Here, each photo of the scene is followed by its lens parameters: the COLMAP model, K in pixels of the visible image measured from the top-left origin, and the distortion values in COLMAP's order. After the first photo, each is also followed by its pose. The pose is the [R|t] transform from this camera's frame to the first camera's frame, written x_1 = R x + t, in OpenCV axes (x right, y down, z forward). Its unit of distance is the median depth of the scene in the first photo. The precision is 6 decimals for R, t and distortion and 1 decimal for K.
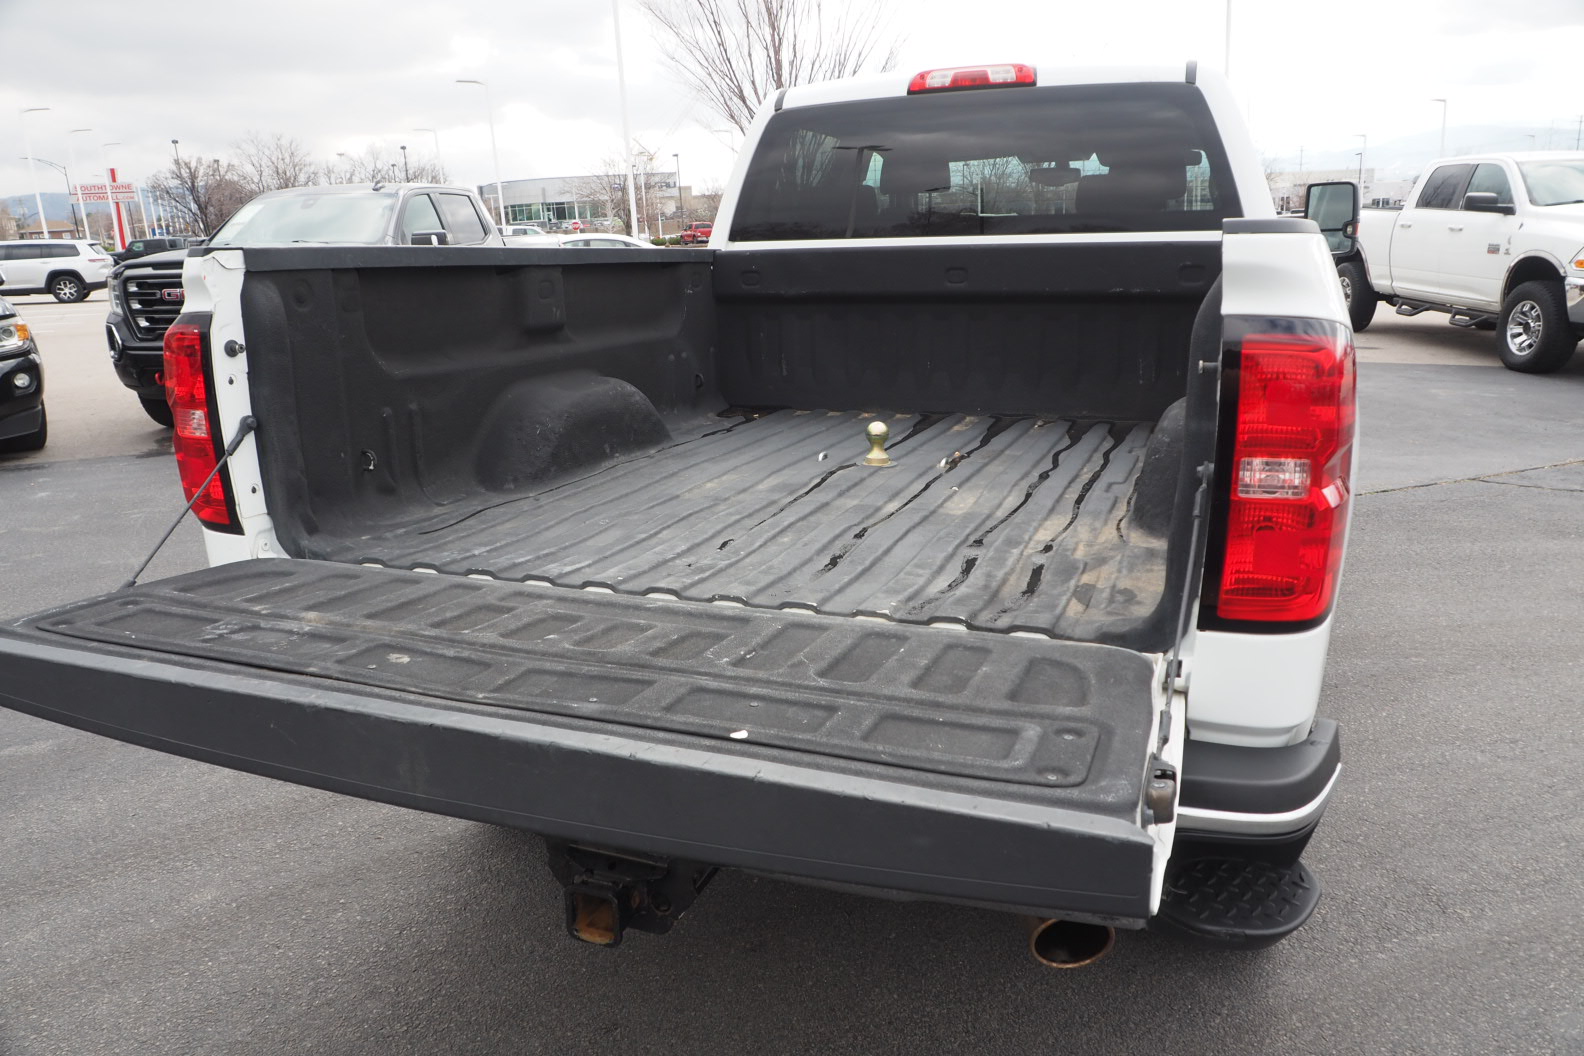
lens RADIAL K [[1117.0, 0, 781.1], [0, 1117.0, 529.6], [0, 0, 1]] dist [-0.028944, -0.003419]
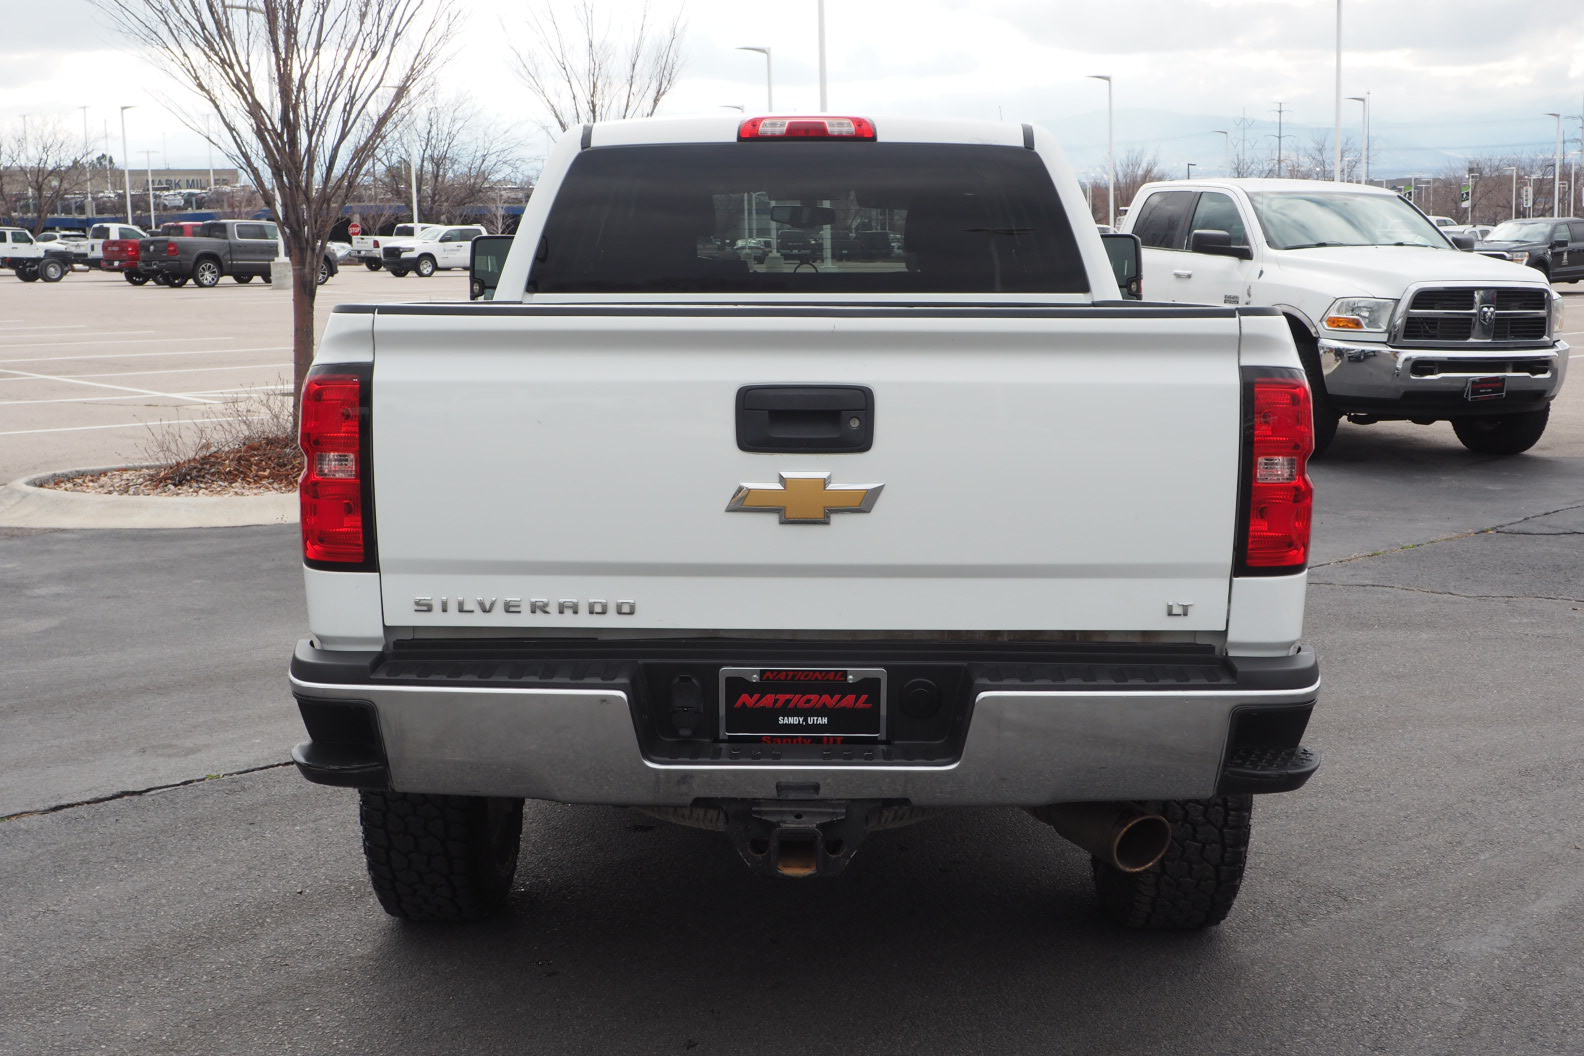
lens RADIAL K [[1958.7, 0, 792.0], [0, 1958.7, 528.0], [0, 0, 1]] dist [-0.012379, -0.014152]
pose [[0.934823, -0.021743, 0.354447, -0.405824], [0.064659, 0.991861, -0.109689, 0.100918], [-0.349177, 0.125458, 0.928620, -0.454820]]
